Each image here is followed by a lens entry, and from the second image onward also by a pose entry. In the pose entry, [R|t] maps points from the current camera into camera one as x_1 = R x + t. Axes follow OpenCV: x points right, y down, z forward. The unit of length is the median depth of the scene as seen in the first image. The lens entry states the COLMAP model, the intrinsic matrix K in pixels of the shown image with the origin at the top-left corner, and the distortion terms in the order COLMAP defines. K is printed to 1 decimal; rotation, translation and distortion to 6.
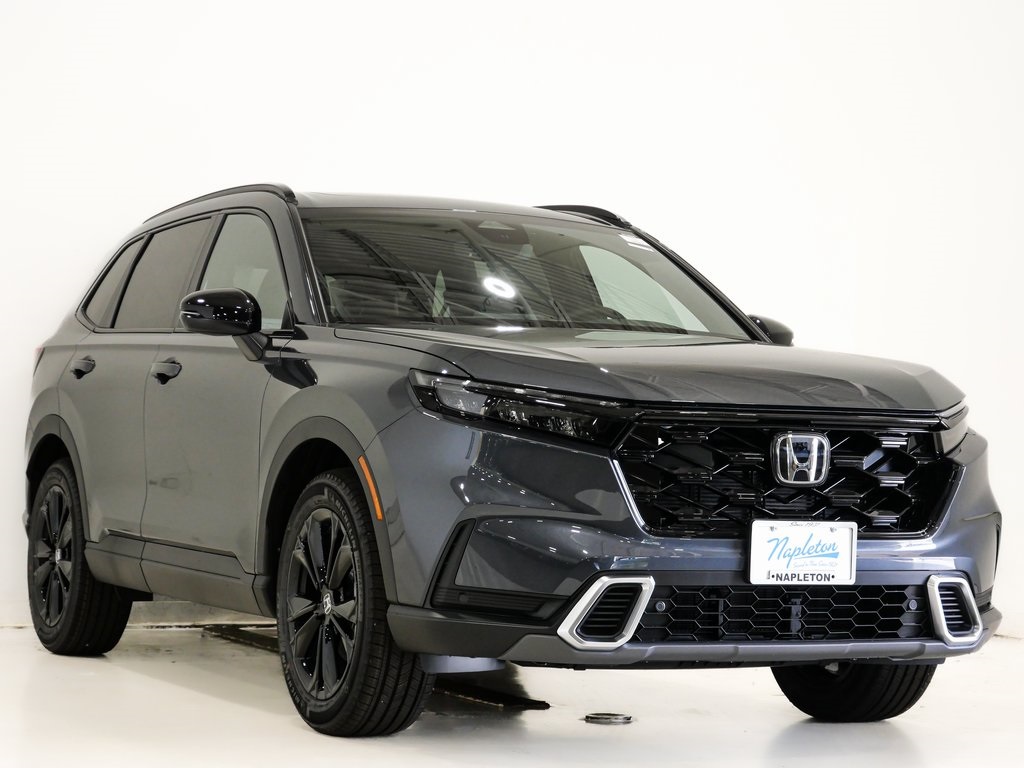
lens RADIAL K [[2451.1, 0, 512.0], [0, 2451.1, 384.0], [0, 0, 1]] dist [-0.010065, 0.049253]
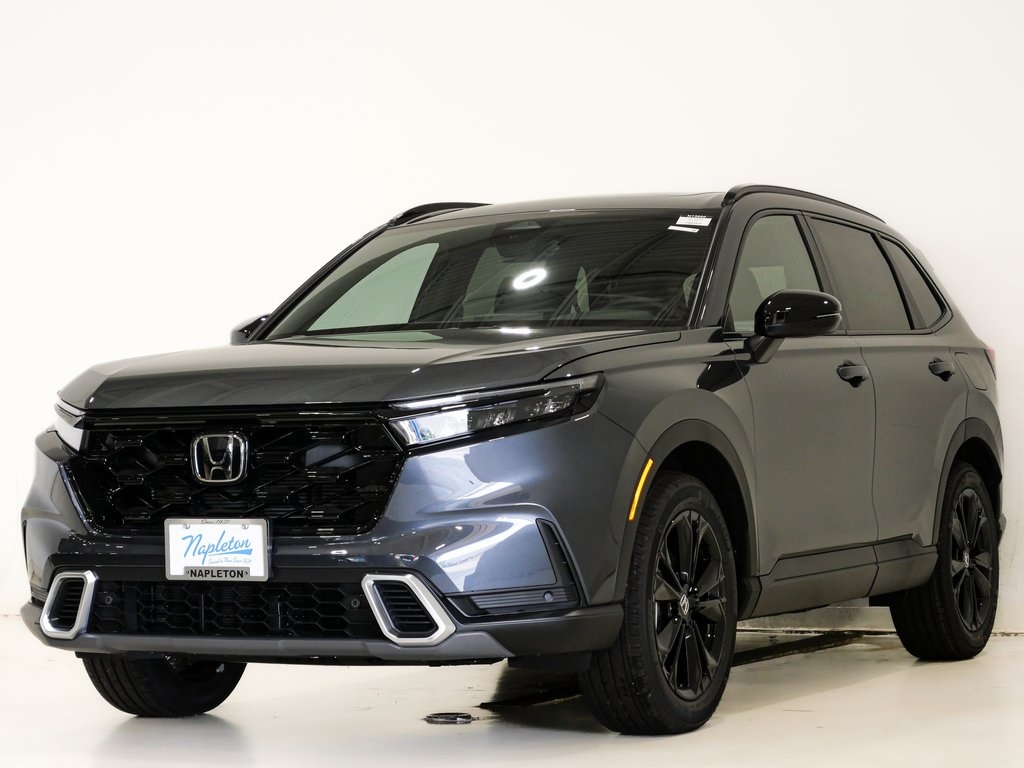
lens RADIAL K [[2610.4, 0, 512.0], [0, 2610.4, 384.0], [0, 0, 1]] dist [0.041952, -0.114460]
pose [[0.621775, -0.052997, -0.781400, 1.048136], [0.051112, 0.998327, -0.027039, 0.035564], [0.781526, -0.023127, 0.623444, 0.416894]]
